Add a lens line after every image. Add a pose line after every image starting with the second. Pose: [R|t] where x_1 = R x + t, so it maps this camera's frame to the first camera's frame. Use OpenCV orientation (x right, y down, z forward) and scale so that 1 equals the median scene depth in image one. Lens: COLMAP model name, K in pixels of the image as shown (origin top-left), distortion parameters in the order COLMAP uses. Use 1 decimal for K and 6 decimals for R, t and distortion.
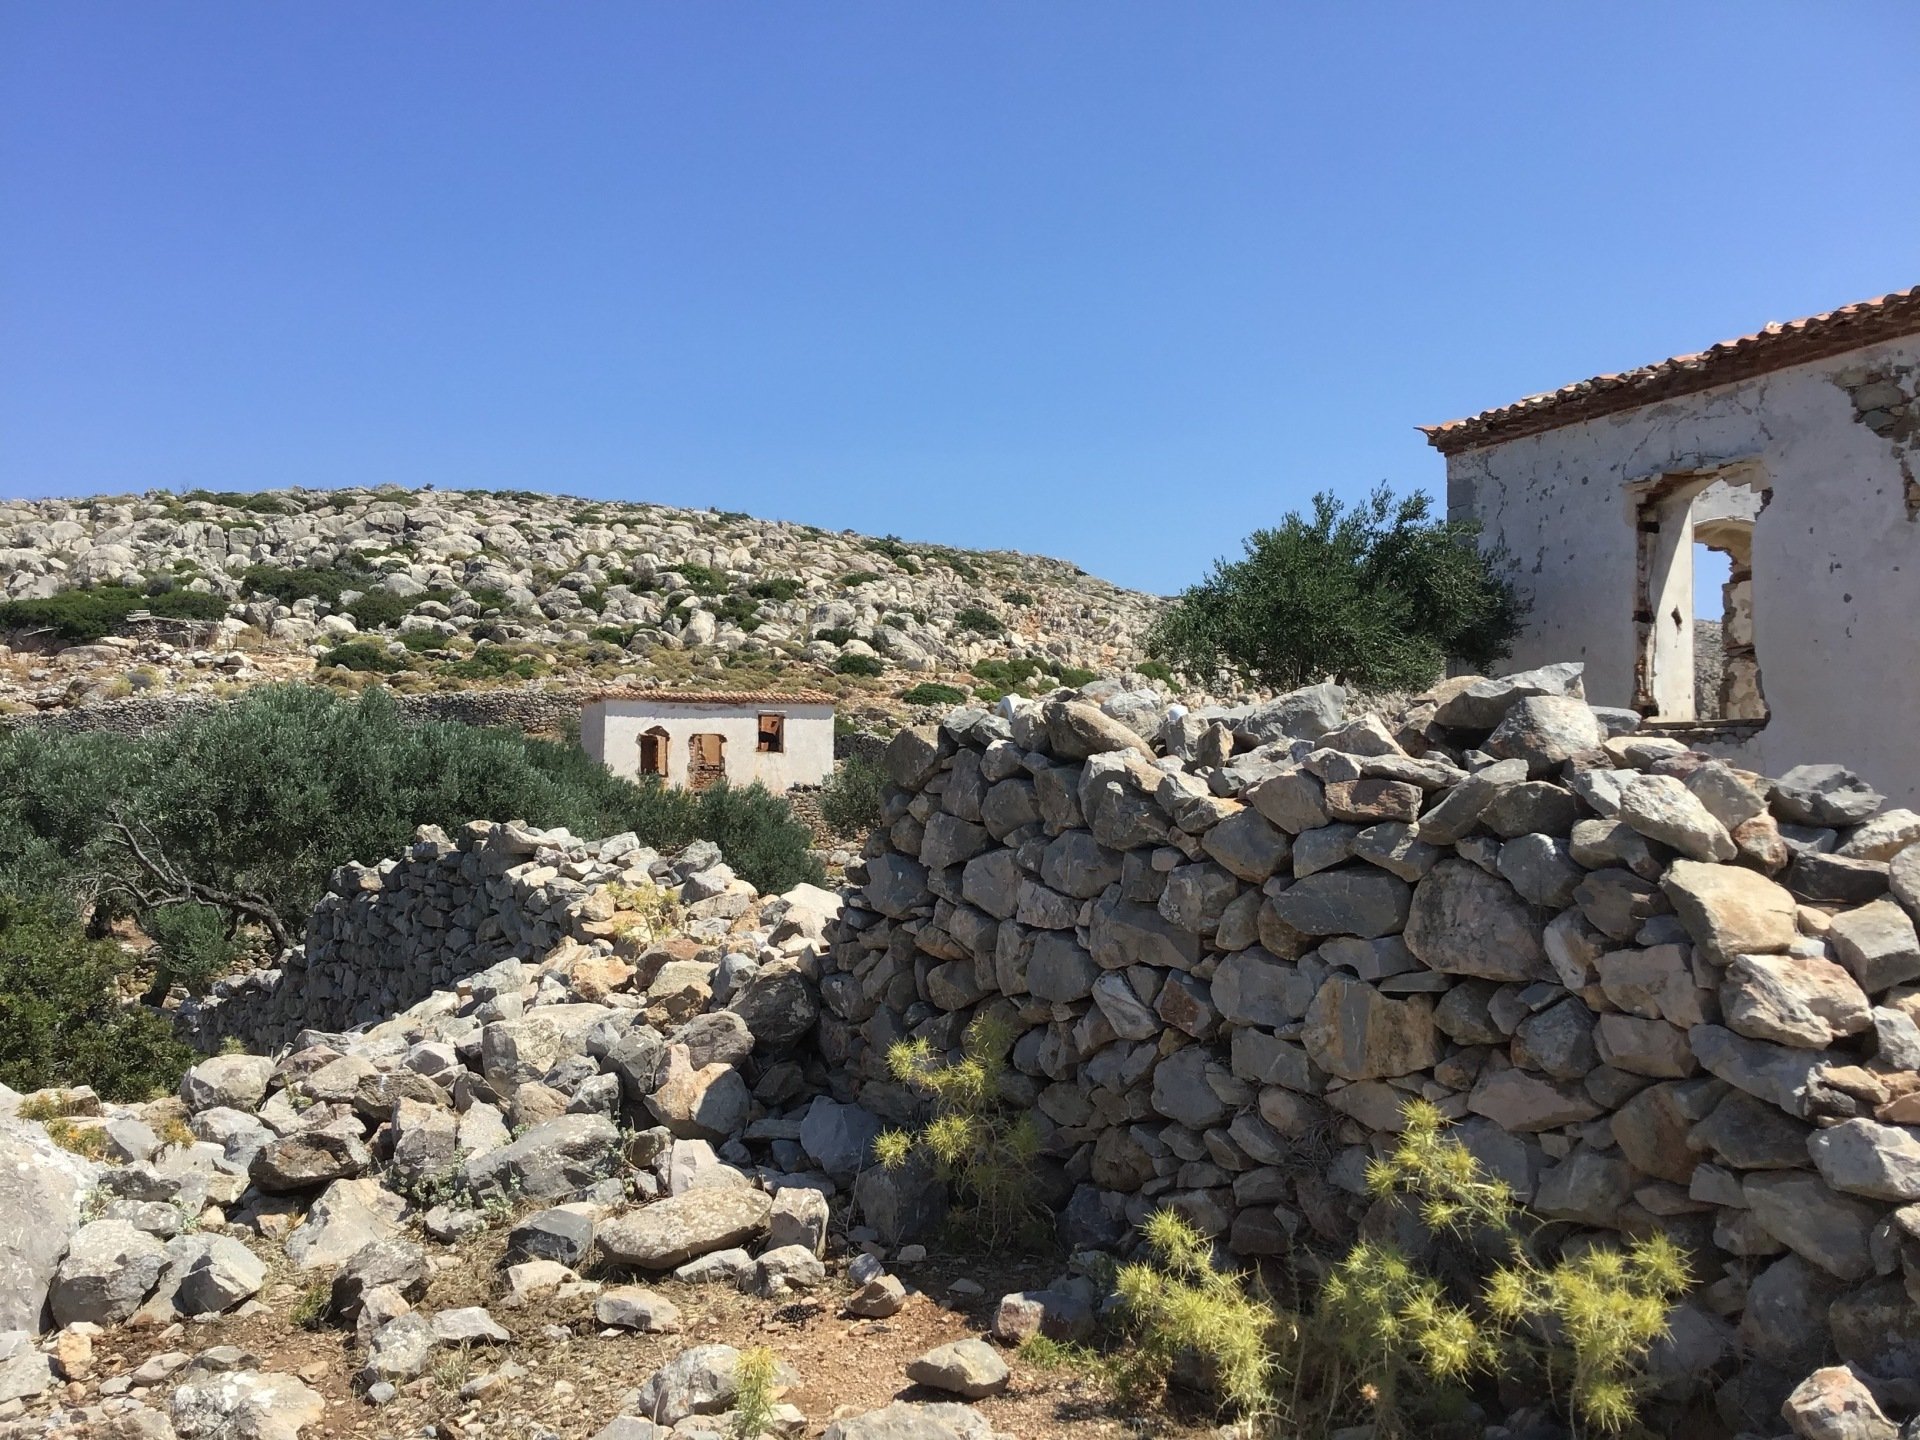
lens RADIAL K [[1667.8, 0, 964.3], [0, 1667.8, 713.9], [0, 0, 1]] dist [0.037057, -0.104439]
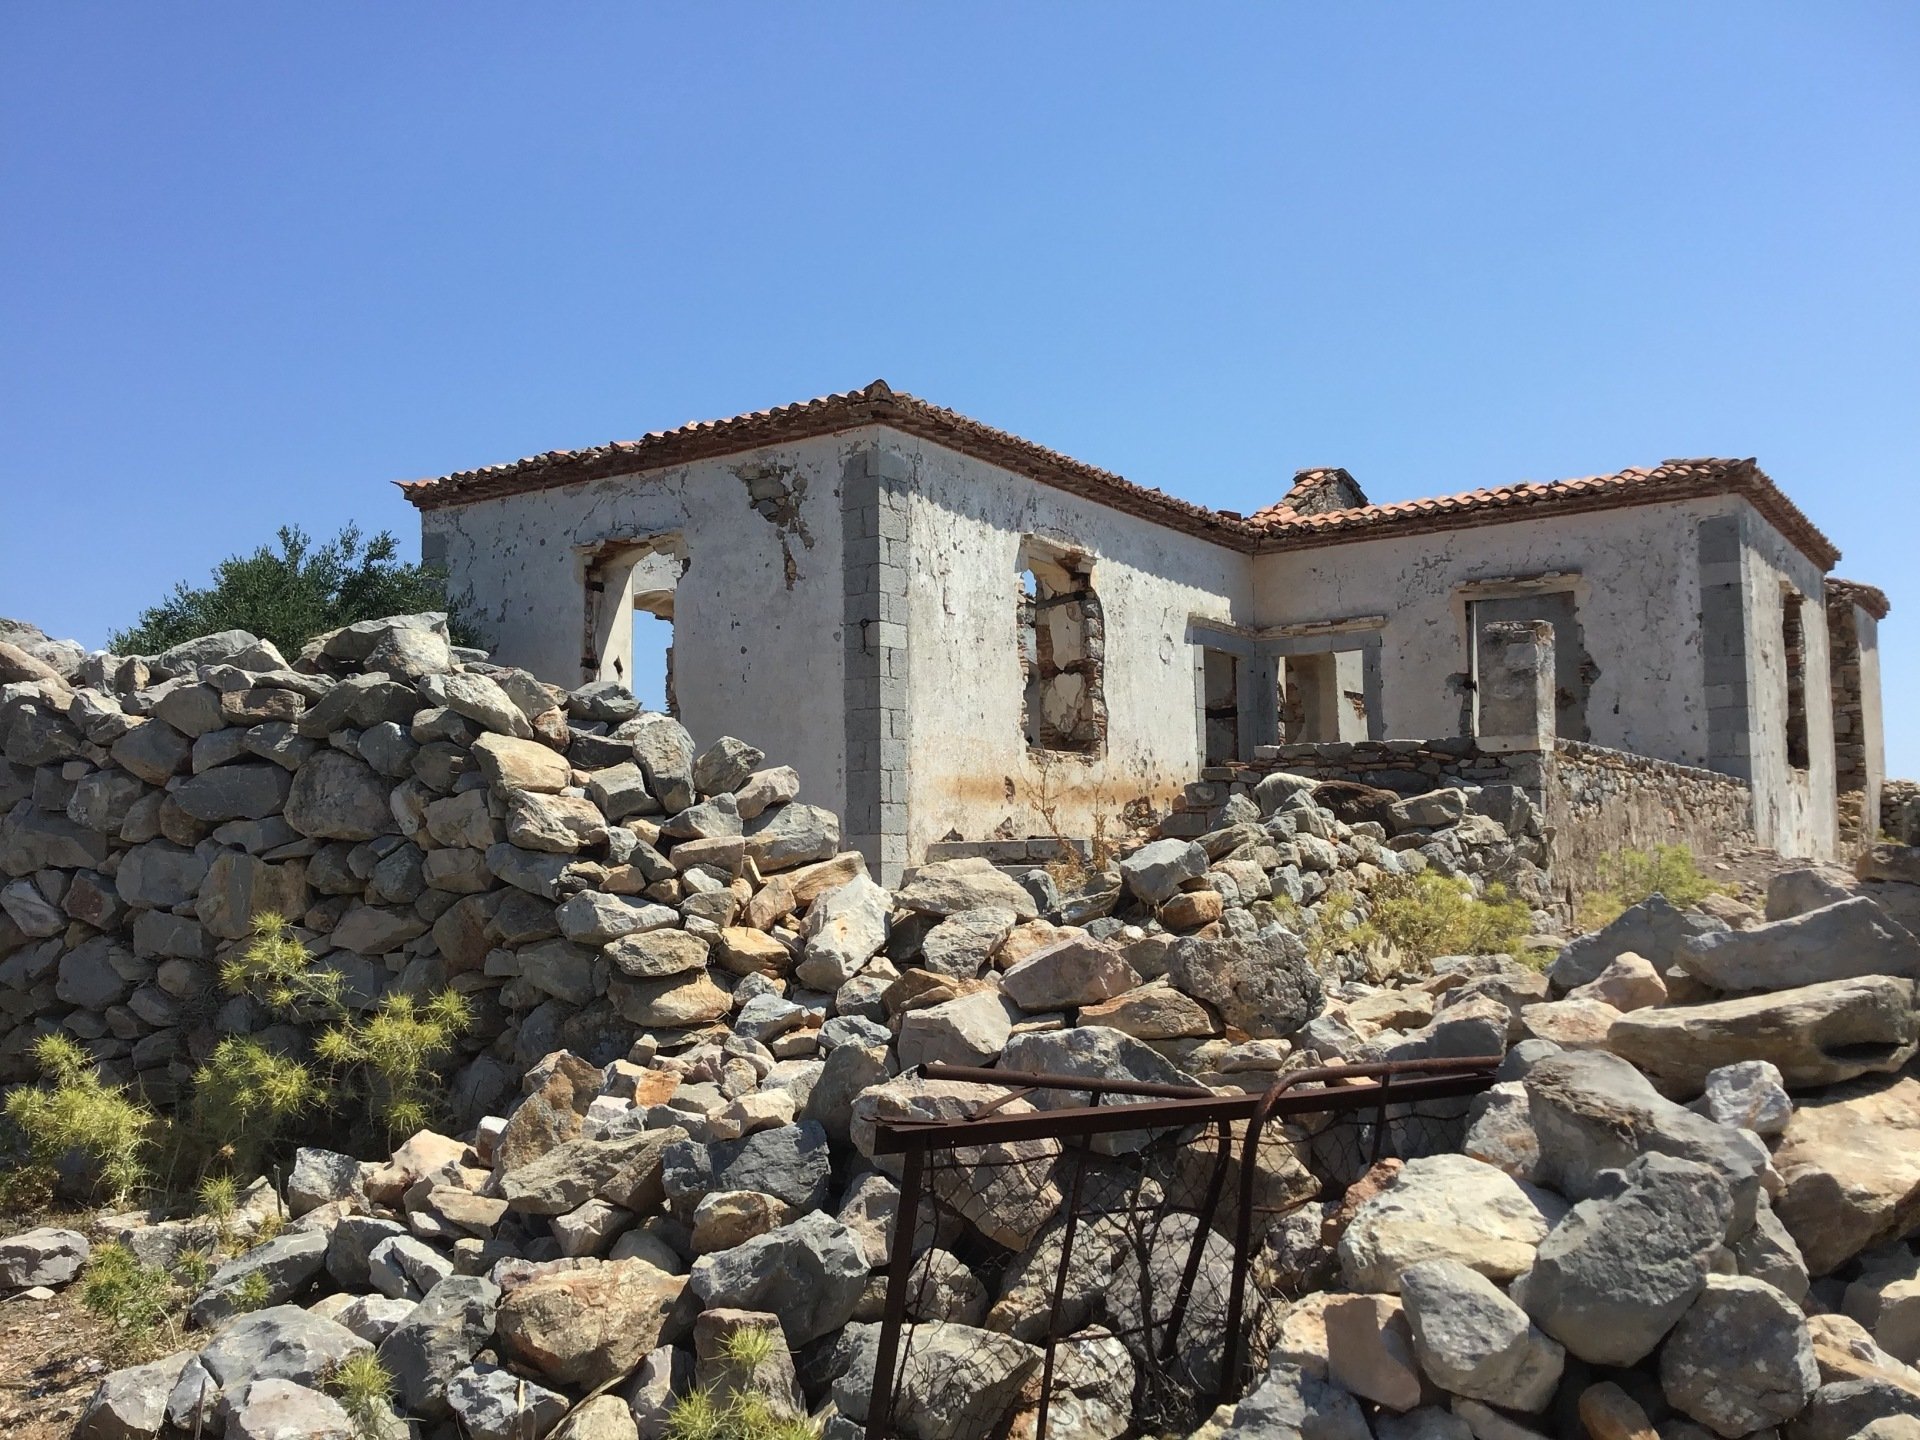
lens RADIAL K [[1667.8, 0, 976.0], [0, 1667.8, 711.2], [0, 0, 1]] dist [0.037057, -0.104439]
pose [[0.838153, 0.033935, 0.544379, 0.015724], [-0.001452, 0.998198, -0.059989, 0.119413], [-0.545434, 0.049490, 0.836692, -0.282079]]
